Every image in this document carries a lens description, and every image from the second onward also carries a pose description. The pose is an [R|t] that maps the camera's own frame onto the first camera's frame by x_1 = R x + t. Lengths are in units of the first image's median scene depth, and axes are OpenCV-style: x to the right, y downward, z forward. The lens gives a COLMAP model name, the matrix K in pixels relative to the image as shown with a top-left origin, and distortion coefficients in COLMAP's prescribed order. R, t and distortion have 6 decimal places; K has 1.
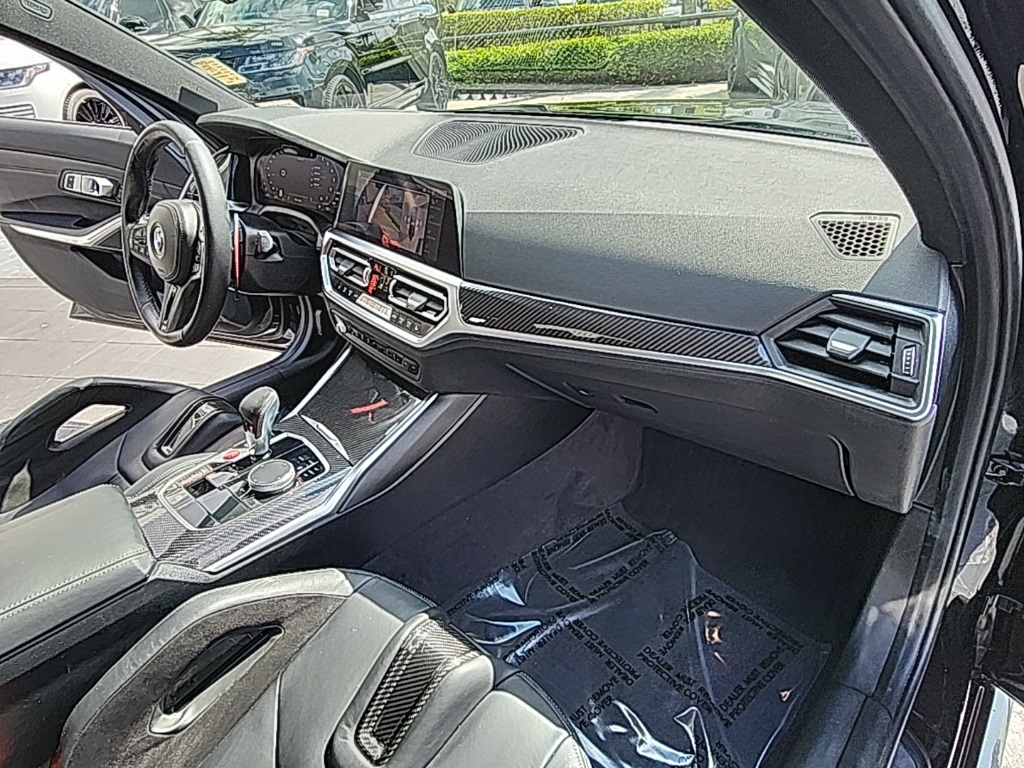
lens RADIAL K [[607.4, 0, 515.0], [0, 607.4, 384.7], [0, 0, 1]] dist [0.003322, -0.003870]
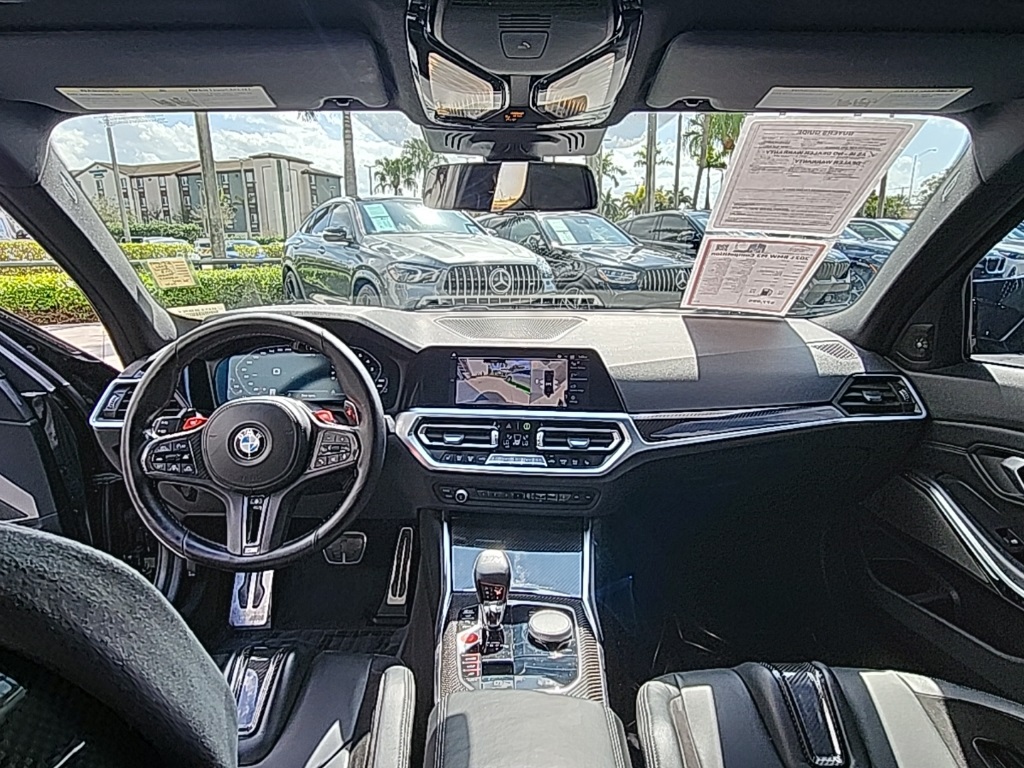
lens RADIAL K [[607.4, 0, 508.1], [0, 607.4, 385.7], [0, 0, 1]] dist [0.003322, -0.003870]
pose [[0.719035, -0.073800, 0.691044, -1.062791], [0.309212, 0.924476, -0.223007, -0.013733], [-0.622396, 0.374029, 0.687551, 0.208507]]
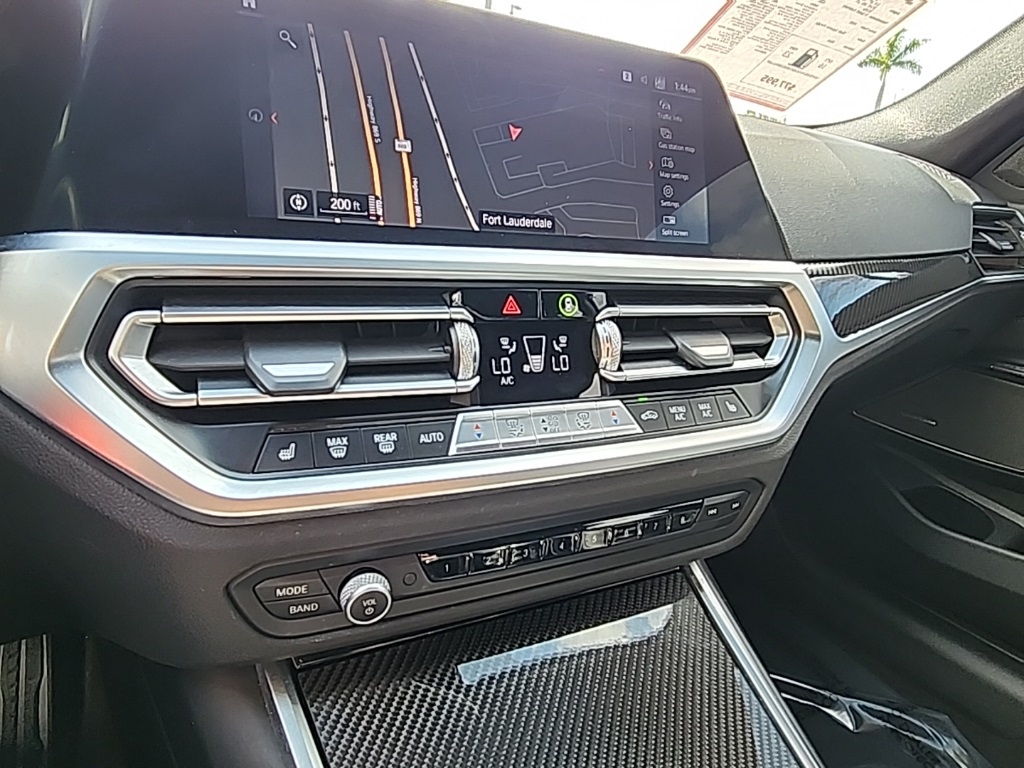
lens RADIAL K [[607.4, 0, 505.3], [0, 607.4, 378.1], [0, 0, 1]] dist [0.003322, -0.003870]
pose [[0.243124, -0.221898, 0.944273, -0.560283], [0.390840, 0.913371, 0.114005, -0.209633], [-0.887769, 0.341342, 0.308789, 0.974013]]
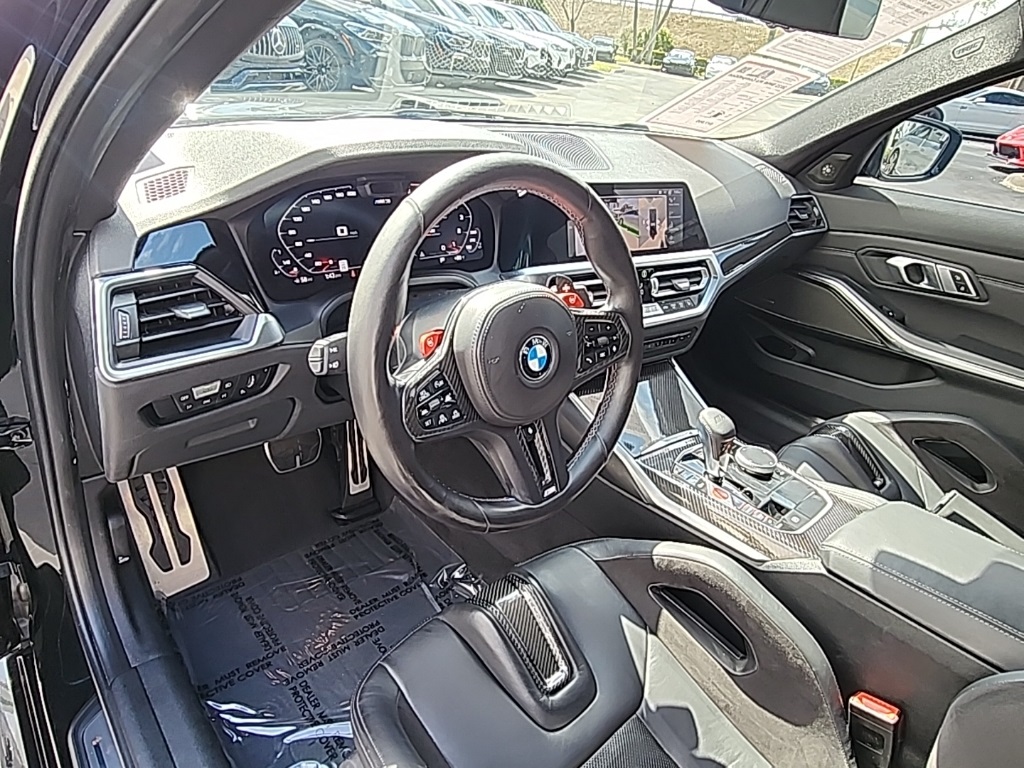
lens RADIAL K [[607.4, 0, 514.8], [0, 607.4, 391.2], [0, 0, 1]] dist [0.003322, -0.003870]
pose [[0.087930, -0.420242, 0.903142, -1.329612], [0.391499, 0.848274, 0.356594, -0.500297], [-0.915968, 0.322224, 0.239113, 1.054633]]
